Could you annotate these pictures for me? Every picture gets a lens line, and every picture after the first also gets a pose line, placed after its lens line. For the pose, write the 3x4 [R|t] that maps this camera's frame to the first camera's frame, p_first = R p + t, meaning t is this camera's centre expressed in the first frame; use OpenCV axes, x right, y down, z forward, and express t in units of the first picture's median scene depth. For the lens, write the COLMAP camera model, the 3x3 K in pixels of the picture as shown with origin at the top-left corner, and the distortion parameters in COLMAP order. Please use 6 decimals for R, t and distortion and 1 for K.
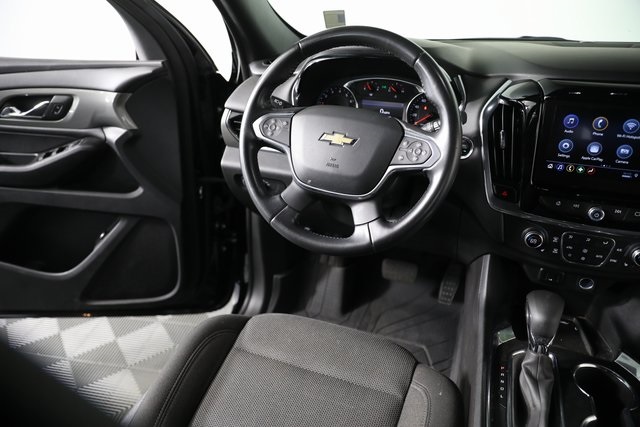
lens RADIAL K [[437.3, 0, 310.5], [0, 437.3, 214.5], [0, 0, 1]] dist [-0.102557, 0.069233]
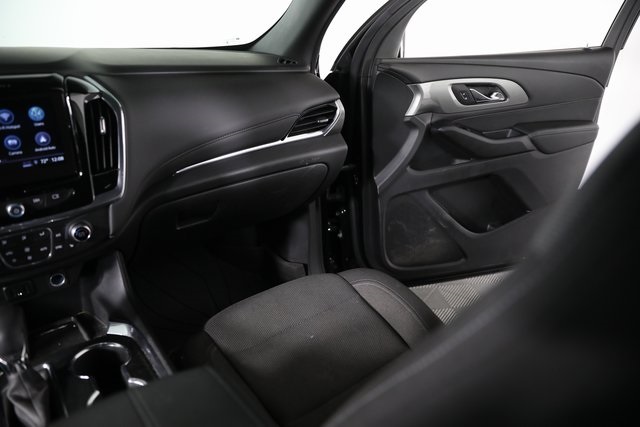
lens RADIAL K [[437.3, 0, 319.9], [0, 437.3, 213.4], [0, 0, 1]] dist [-0.102557, 0.069233]
pose [[0.455944, -0.326731, 0.827866, 0.177049], [0.380167, 0.912546, 0.150776, 0.113047], [-0.804729, 0.245982, 0.540282, -0.067077]]
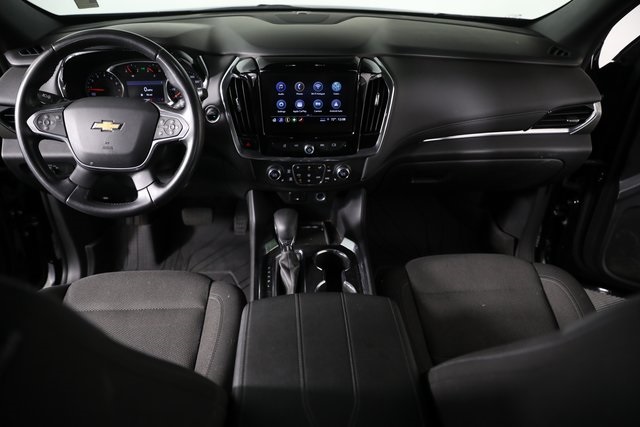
lens RADIAL K [[437.3, 0, 315.3], [0, 437.3, 217.8], [0, 0, 1]] dist [-0.102557, 0.069233]
pose [[0.893152, -0.226276, 0.388689, 0.056359], [0.170942, 0.970156, 0.171976, -0.024660], [-0.416003, -0.087157, 0.905177, -0.346147]]
